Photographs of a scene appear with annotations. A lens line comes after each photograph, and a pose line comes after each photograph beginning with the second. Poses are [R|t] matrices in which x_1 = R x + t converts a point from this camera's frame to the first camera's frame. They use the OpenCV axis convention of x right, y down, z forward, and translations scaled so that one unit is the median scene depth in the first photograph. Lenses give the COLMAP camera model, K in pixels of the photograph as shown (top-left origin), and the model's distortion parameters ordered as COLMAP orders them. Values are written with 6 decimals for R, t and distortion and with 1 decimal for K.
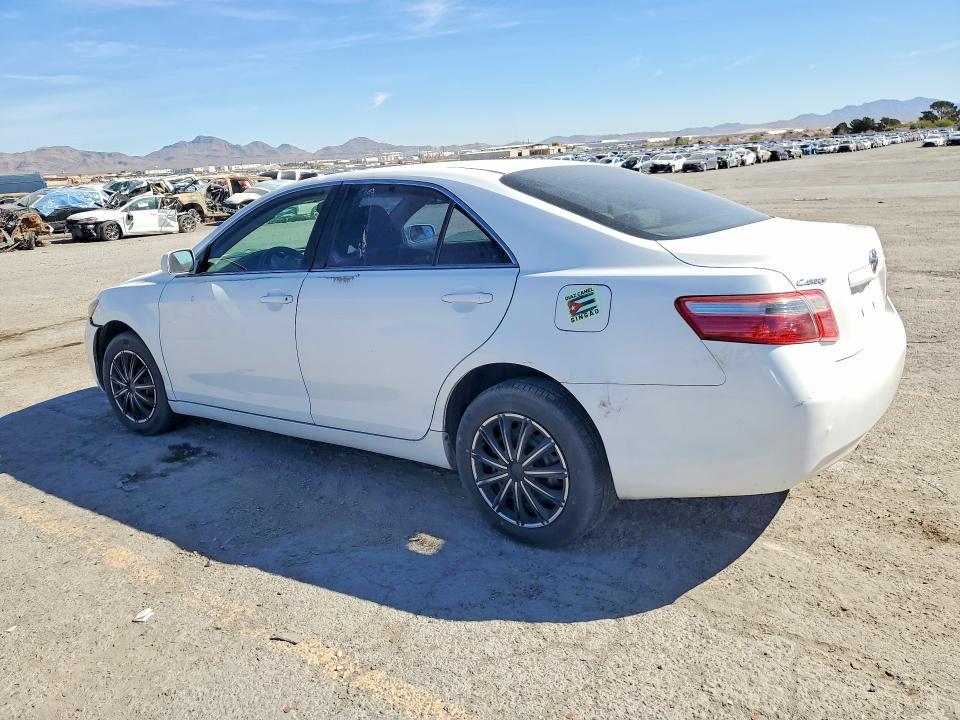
lens RADIAL K [[793.5, 0, 490.9], [0, 793.5, 360.7], [0, 0, 1]] dist [0.001103, 0.047998]
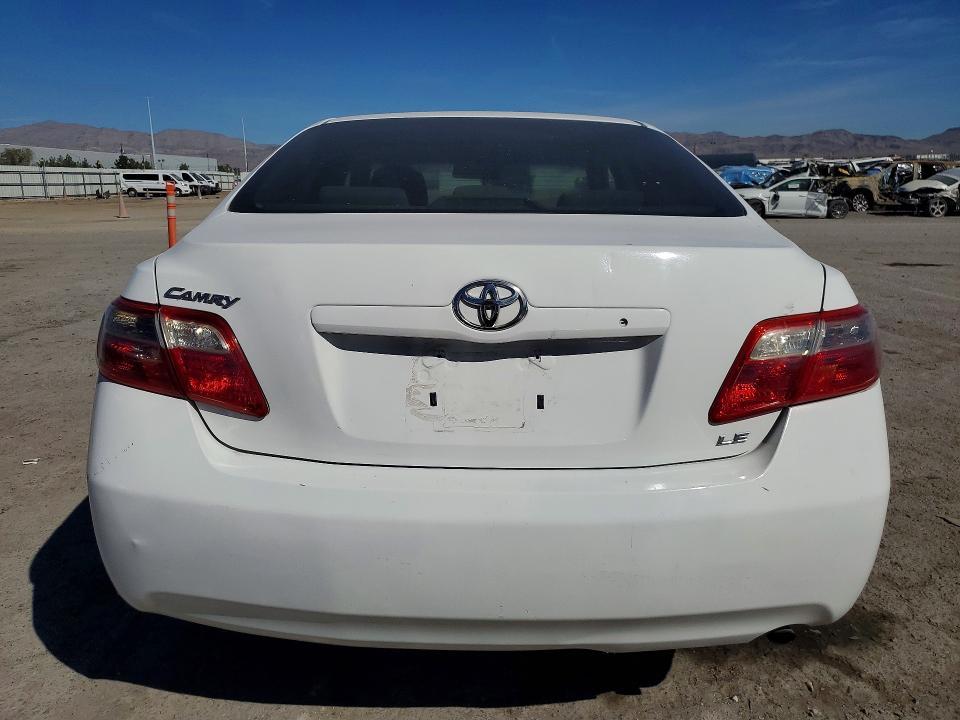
lens RADIAL K [[793.5, 0, 490.9], [0, 793.5, 360.7], [0, 0, 1]] dist [0.001103, 0.047998]
pose [[0.557446, 0.238624, -0.795181, 0.173918], [-0.226487, 0.965183, 0.130865, -0.031347], [0.798723, 0.107148, 0.592082, 0.145182]]
